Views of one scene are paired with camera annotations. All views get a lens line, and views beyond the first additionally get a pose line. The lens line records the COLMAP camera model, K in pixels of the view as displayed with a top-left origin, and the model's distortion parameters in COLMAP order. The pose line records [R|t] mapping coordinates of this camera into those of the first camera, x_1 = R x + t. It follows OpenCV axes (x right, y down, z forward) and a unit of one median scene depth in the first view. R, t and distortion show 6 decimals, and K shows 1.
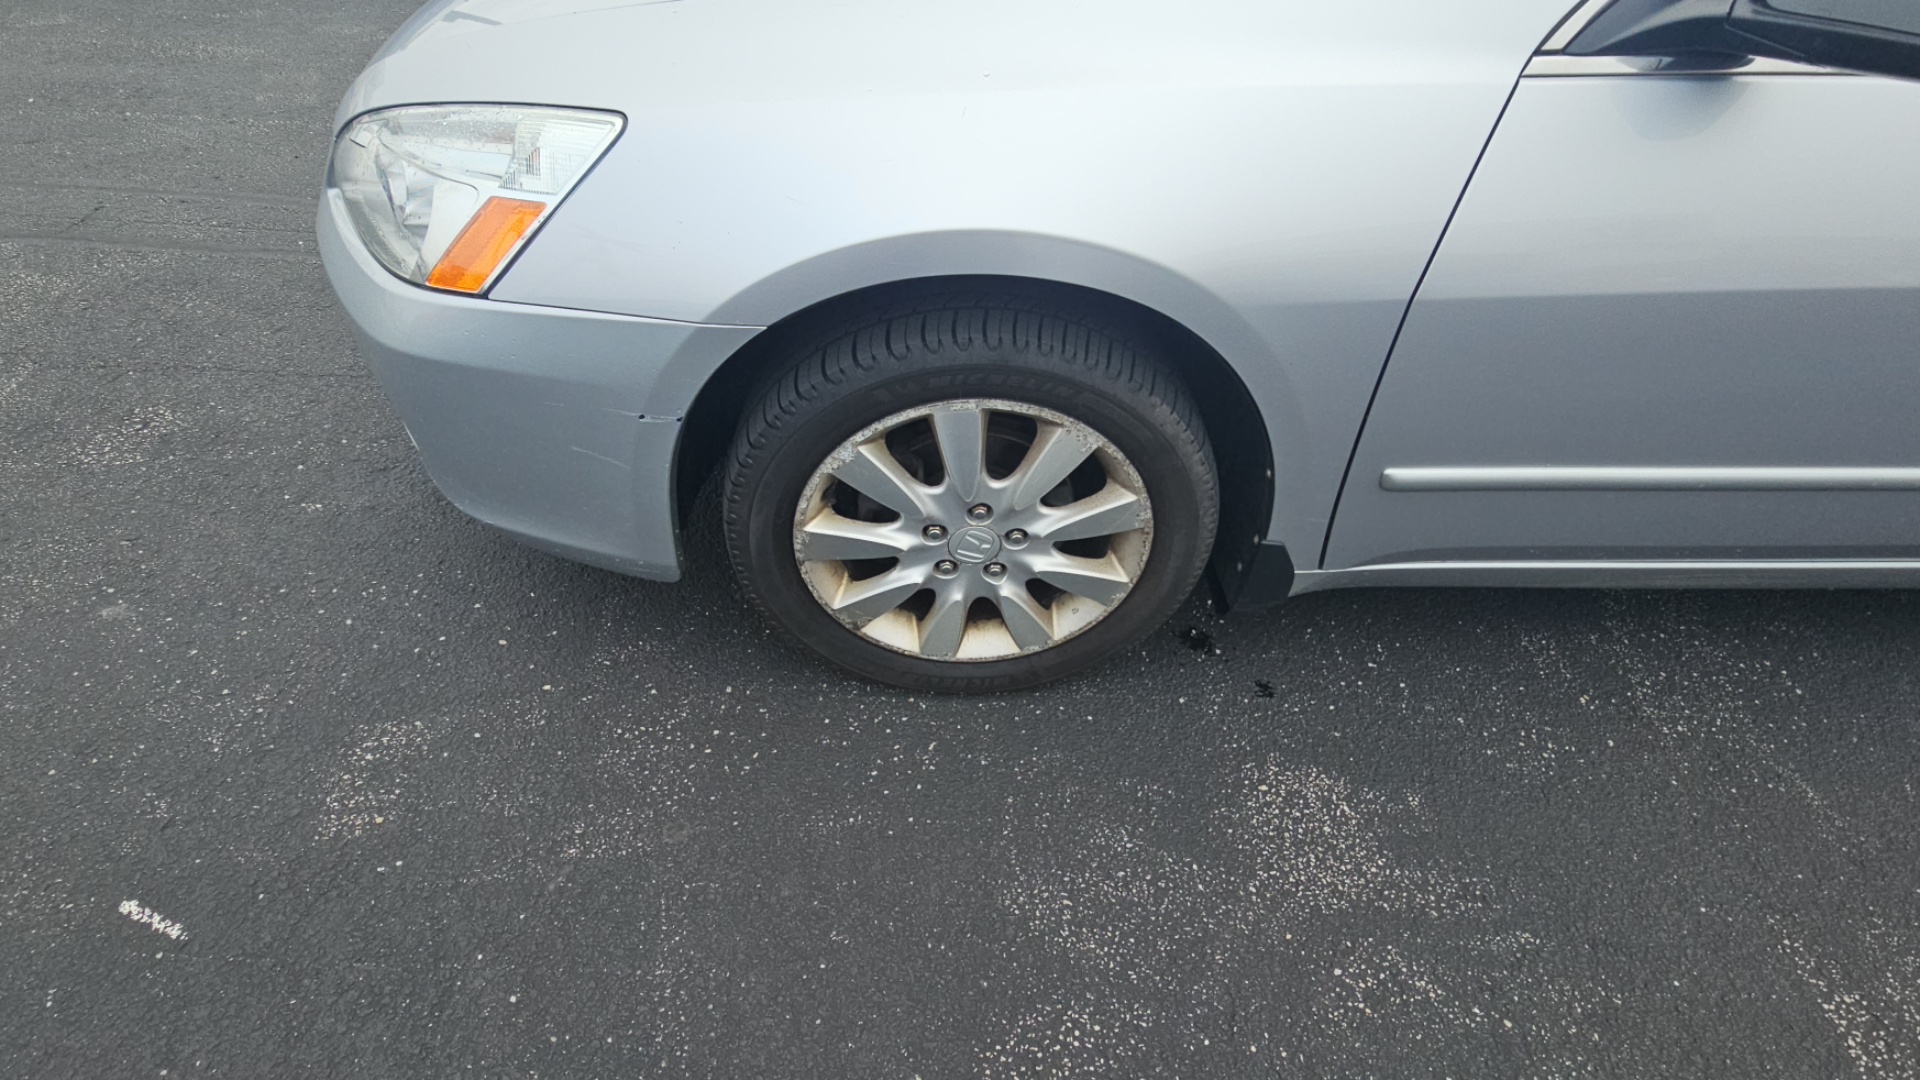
lens RADIAL K [[856.1, 0, 976.7], [0, 856.1, 541.5], [0, 0, 1]] dist [0.009112, -0.007357]
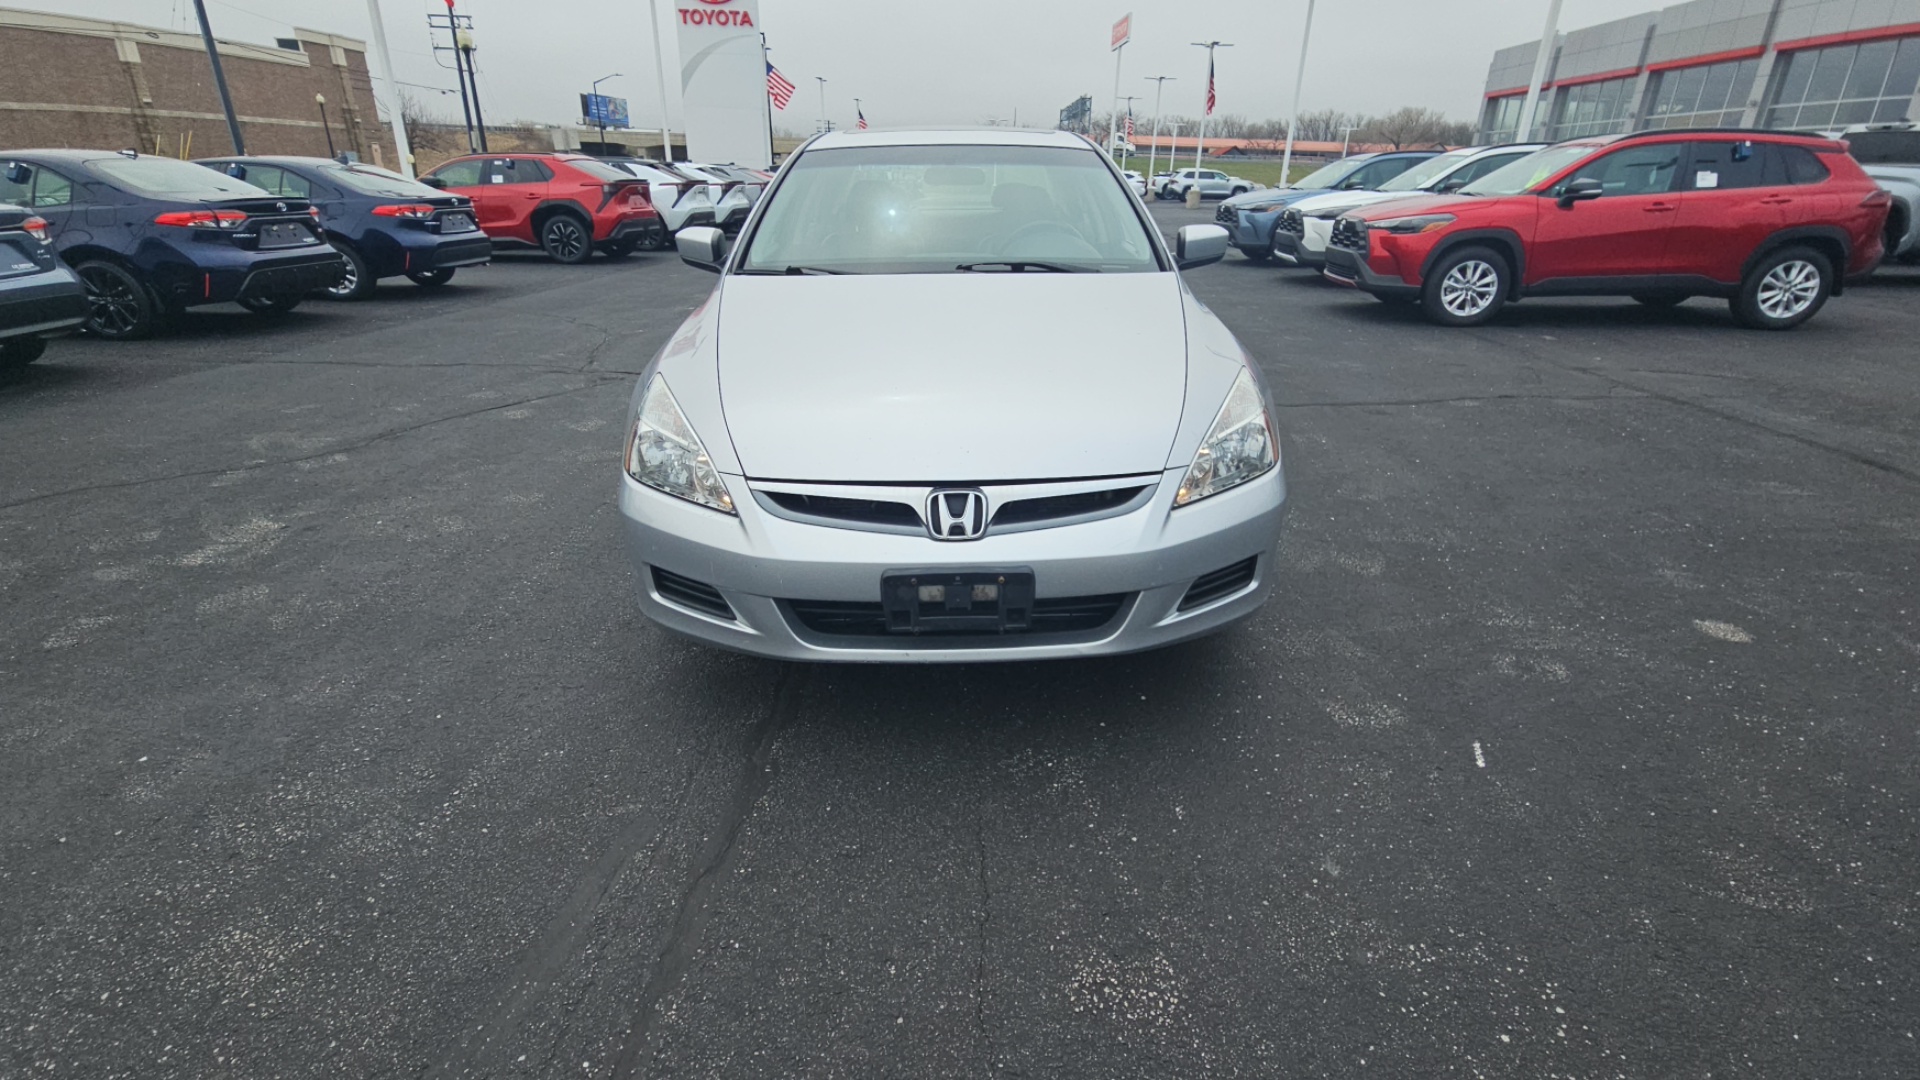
lens RADIAL K [[856.1, 0, 980.7], [0, 856.1, 541.8], [0, 0, 1]] dist [0.009112, -0.007357]
pose [[0.025093, -0.453668, 0.890818, -2.279411], [0.686007, 0.655991, 0.314753, -1.156793], [-0.727162, 0.603209, 0.327680, 0.806319]]
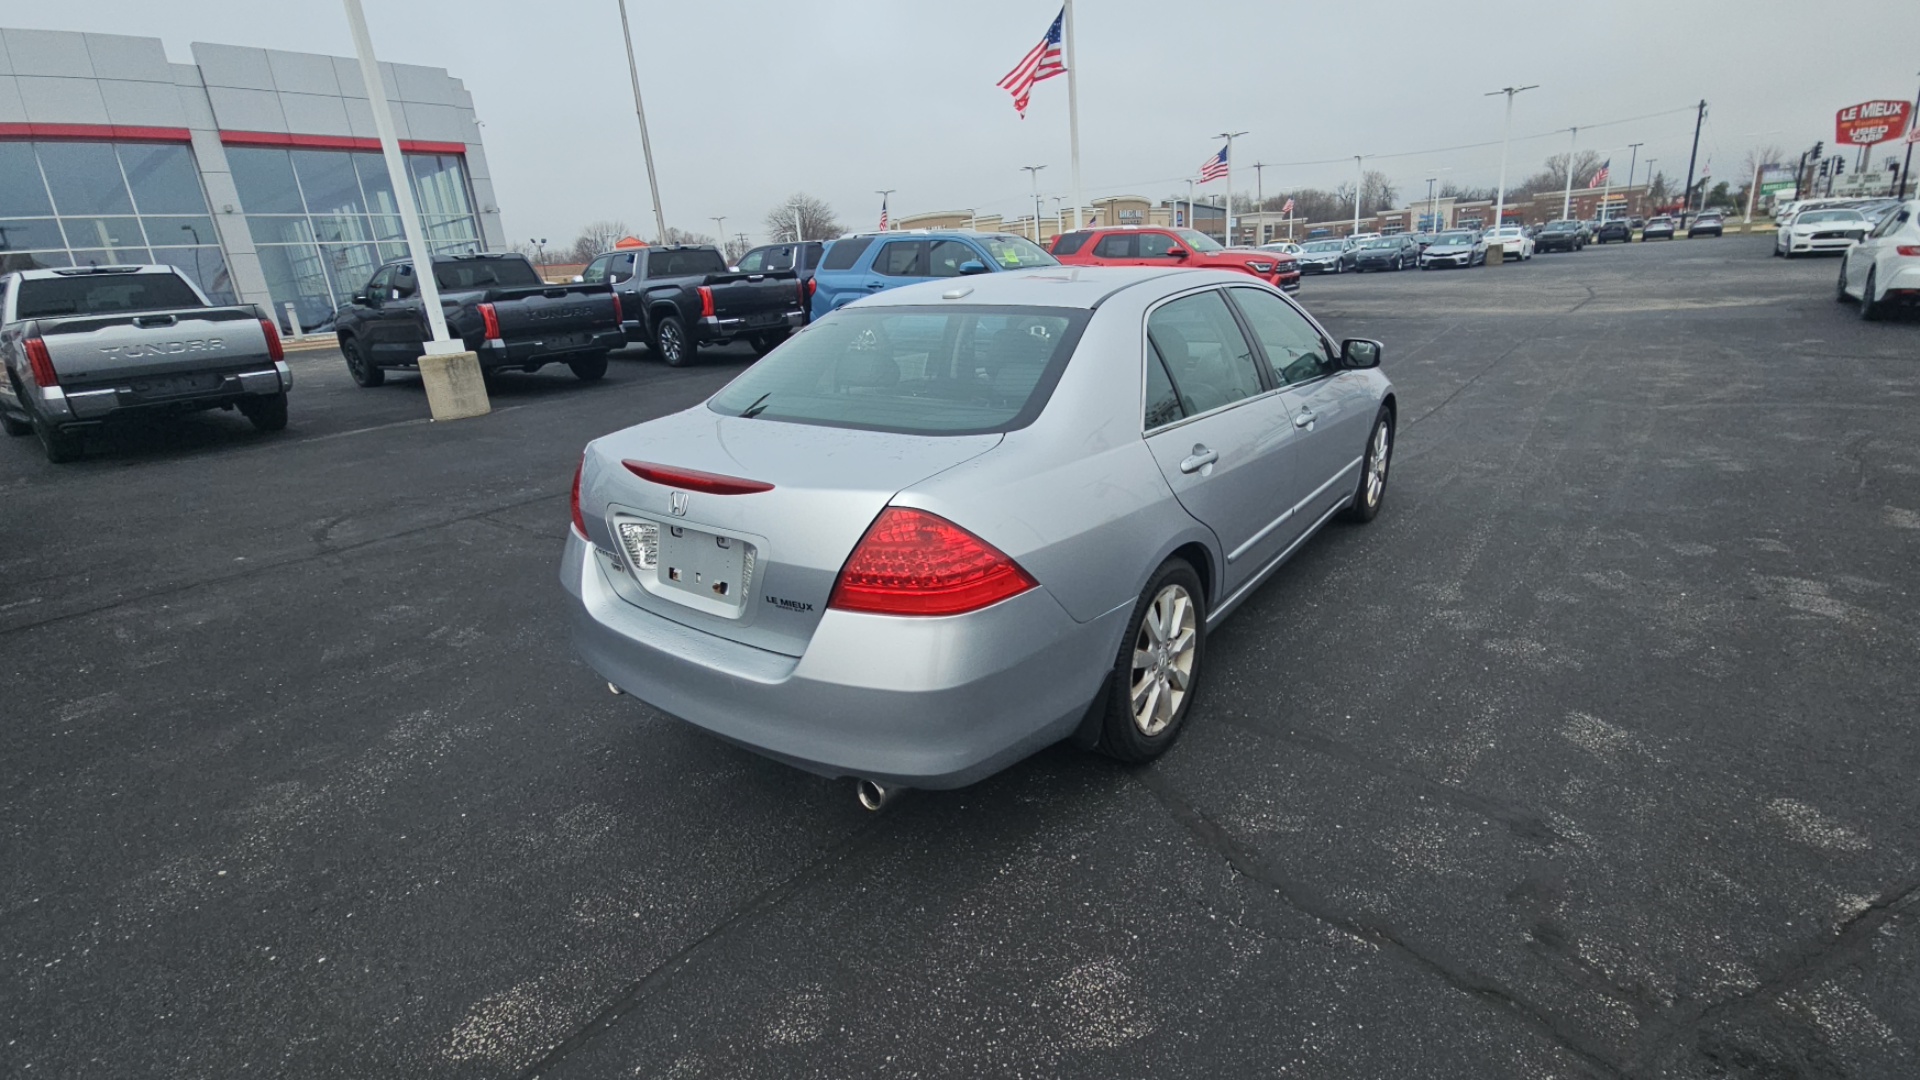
lens RADIAL K [[856.1, 0, 977.8], [0, 856.1, 539.6], [0, 0, 1]] dist [0.009112, -0.007357]
pose [[-0.637502, 0.210363, -0.741174, 4.346973], [-0.520435, 0.591767, 0.615596, -2.411477], [0.568101, 0.778177, -0.267773, 2.439337]]
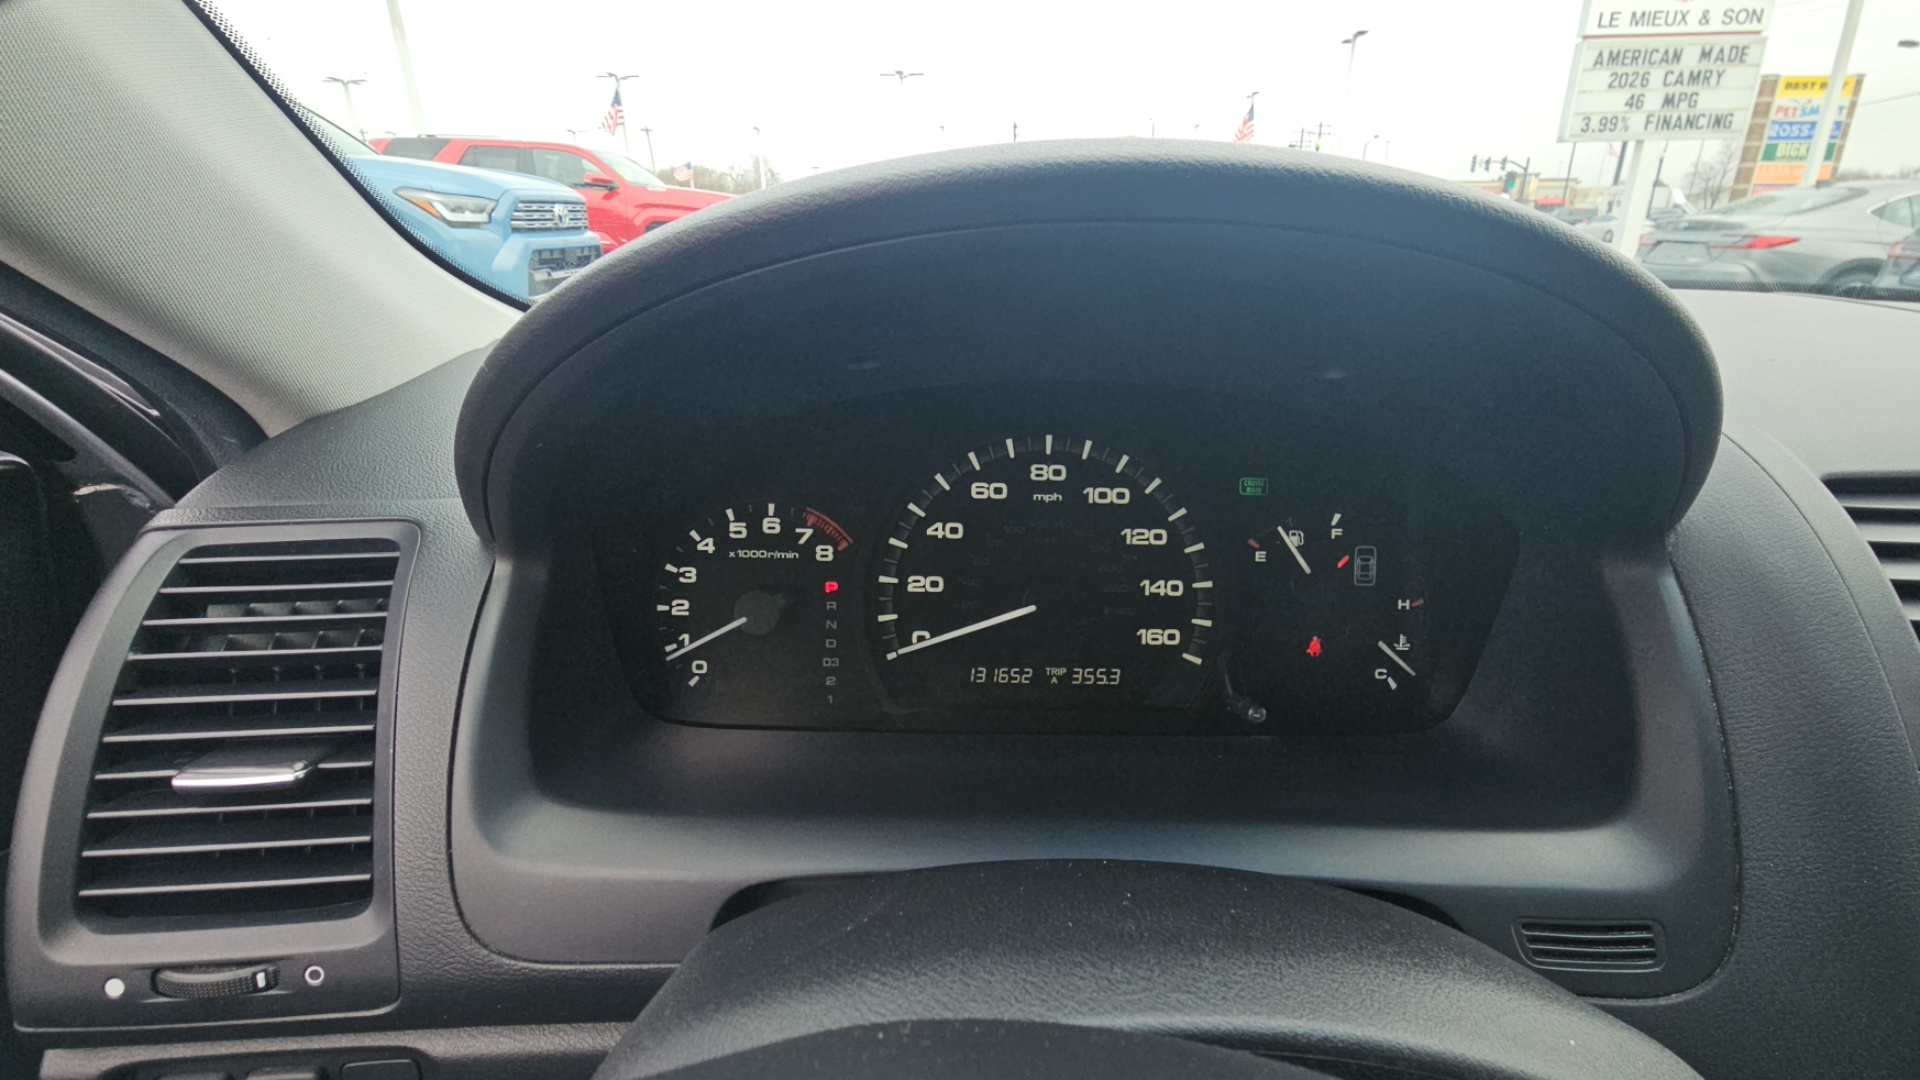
lens RADIAL K [[856.1, 0, 981.8], [0, 856.1, 552.8], [0, 0, 1]] dist [0.009112, -0.007357]
pose [[-0.044406, 0.294660, -0.954570, 0.891056], [-0.700417, 0.672149, 0.240064, -0.737833], [0.712351, 0.679258, 0.176537, 0.955885]]
